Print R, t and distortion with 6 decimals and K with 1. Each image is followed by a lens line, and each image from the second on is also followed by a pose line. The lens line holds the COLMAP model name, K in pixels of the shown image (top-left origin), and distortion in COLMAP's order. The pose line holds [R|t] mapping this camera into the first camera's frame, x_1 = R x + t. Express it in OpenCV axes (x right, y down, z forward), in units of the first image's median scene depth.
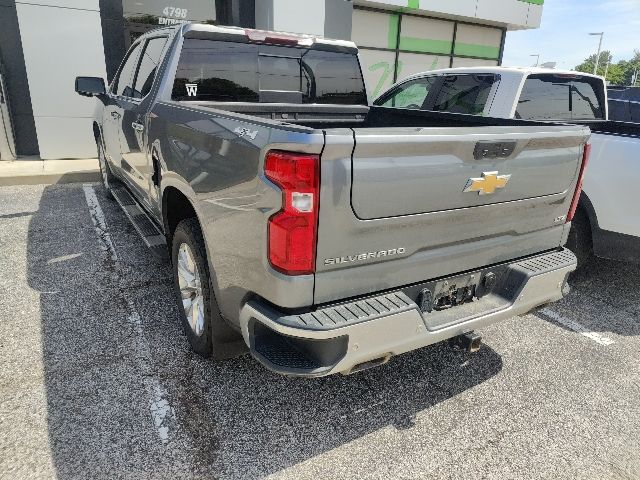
lens RADIAL K [[442.5, 0, 320.0], [0, 442.5, 238.6], [0, 0, 1]] dist [0.025780, -0.031740]
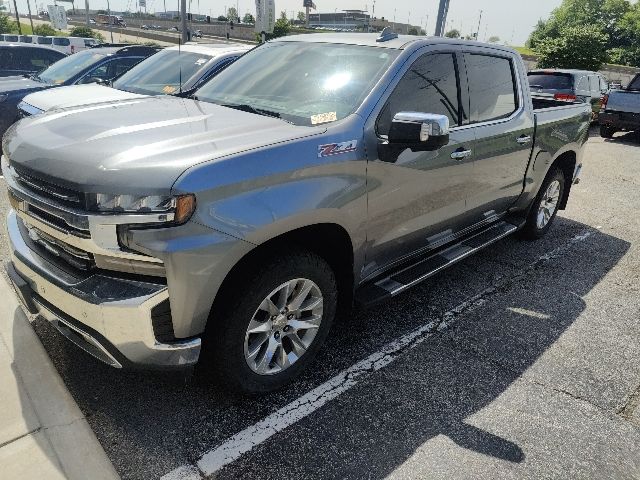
lens RADIAL K [[442.5, 0, 316.5], [0, 442.5, 239.5], [0, 0, 1]] dist [0.025780, -0.031740]
pose [[-0.224179, -0.426821, 0.876109, -1.807140], [0.254233, 0.842248, 0.475378, -0.923872], [-0.940803, 0.329305, -0.080302, 2.151951]]
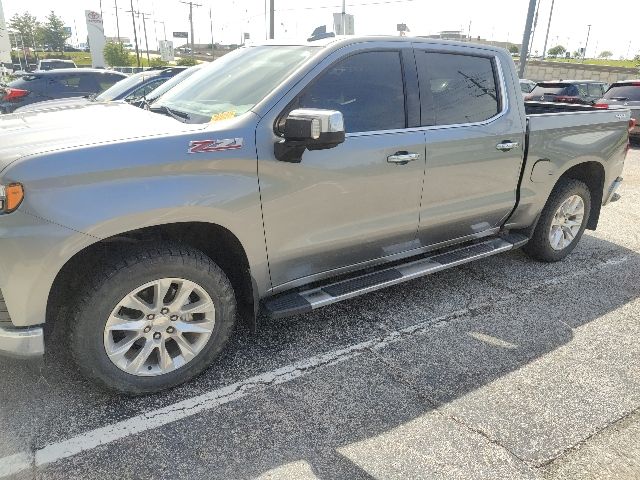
lens RADIAL K [[442.5, 0, 322.4], [0, 442.5, 236.8], [0, 0, 1]] dist [0.025780, -0.031740]
pose [[-0.031903, -0.384301, 0.922656, -1.831522], [0.302145, 0.876228, 0.375411, -0.749336], [-0.952728, 0.290753, 0.088160, 1.757877]]
